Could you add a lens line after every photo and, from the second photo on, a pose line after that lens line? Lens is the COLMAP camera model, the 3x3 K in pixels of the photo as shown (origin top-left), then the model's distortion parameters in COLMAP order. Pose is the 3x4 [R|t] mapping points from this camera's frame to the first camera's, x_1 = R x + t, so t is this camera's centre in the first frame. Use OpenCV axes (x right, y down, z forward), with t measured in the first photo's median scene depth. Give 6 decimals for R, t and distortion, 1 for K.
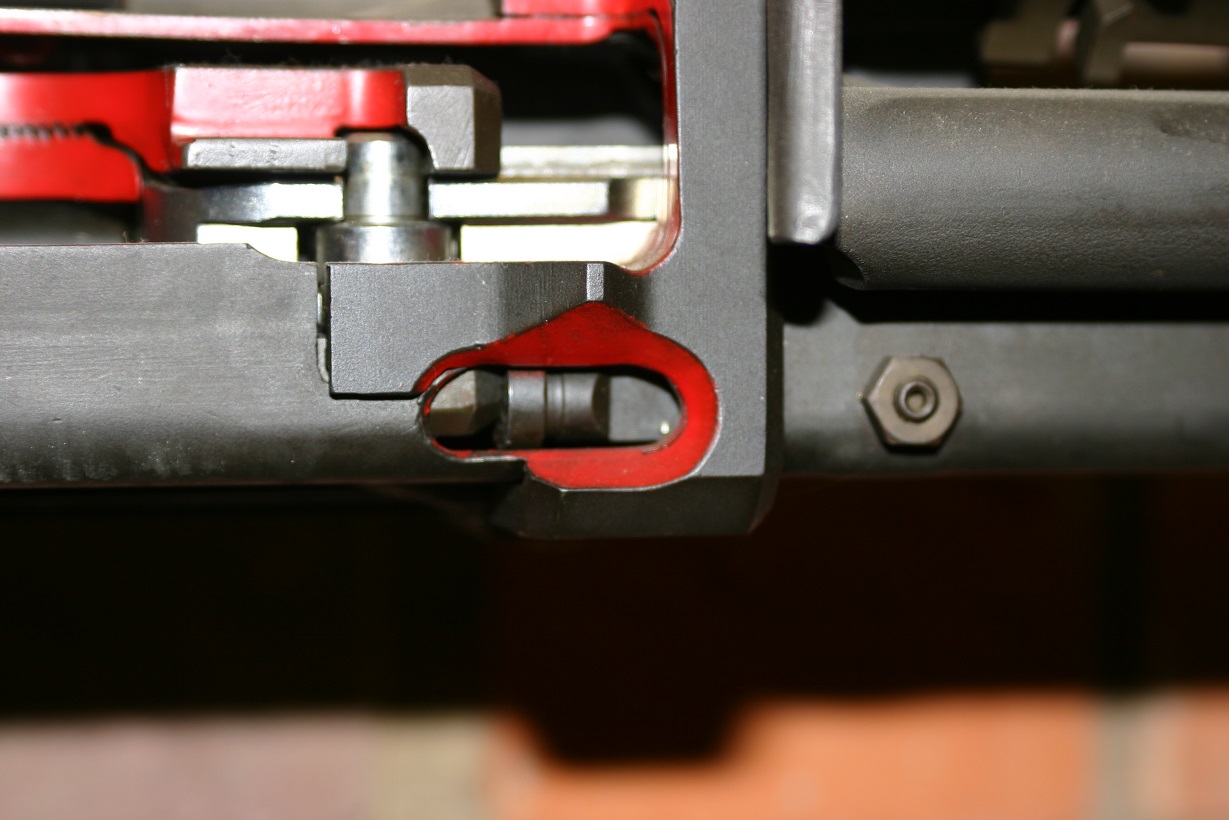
lens RADIAL K [[3060.1, 0, 610.8], [0, 3060.1, 411.5], [0, 0, 1]] dist [0.058383, 0.000000]
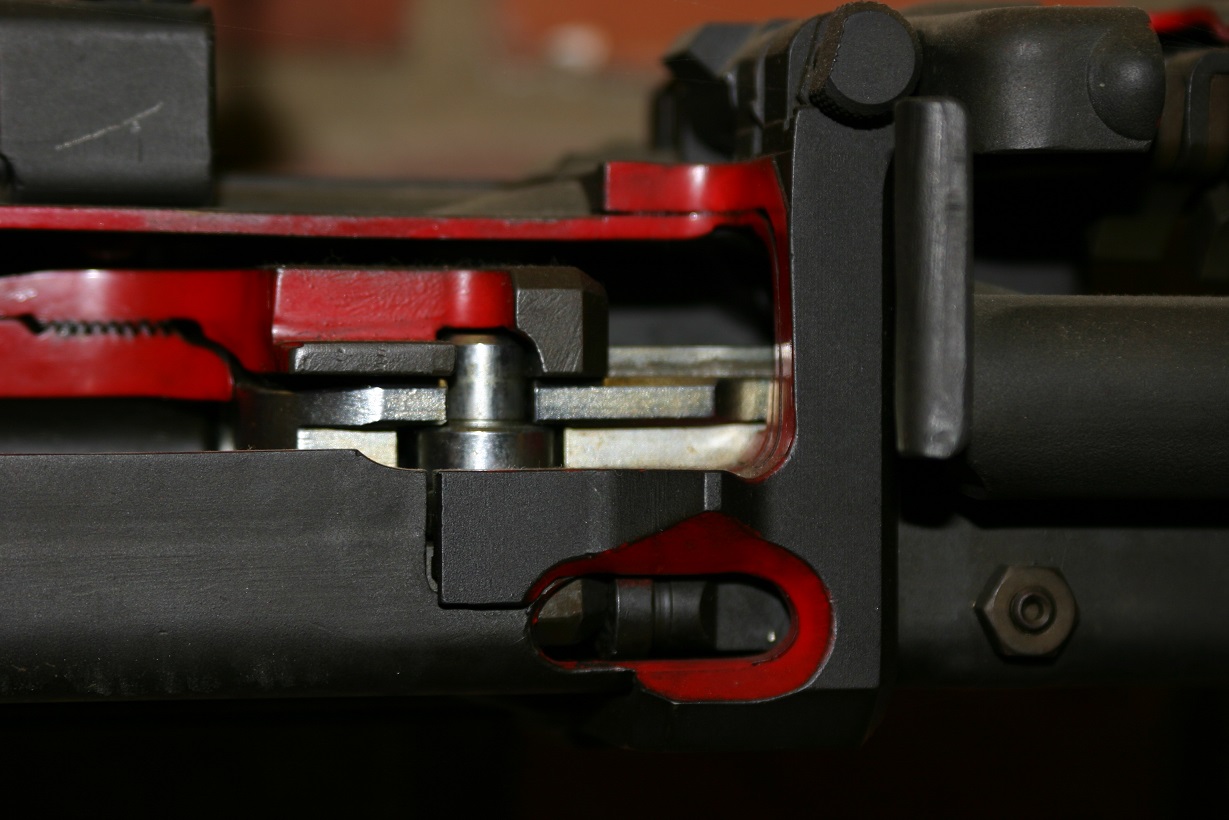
lens RADIAL K [[3830.5, 0, 618.0], [0, 3830.5, 409.3], [0, 0, 1]] dist [0.227870, 0.000000]
pose [[0.999400, 0.003422, 0.034457, -0.075611], [-0.002039, 0.999194, -0.040101, -0.018521], [-0.034567, 0.040007, 0.998601, -0.223498]]
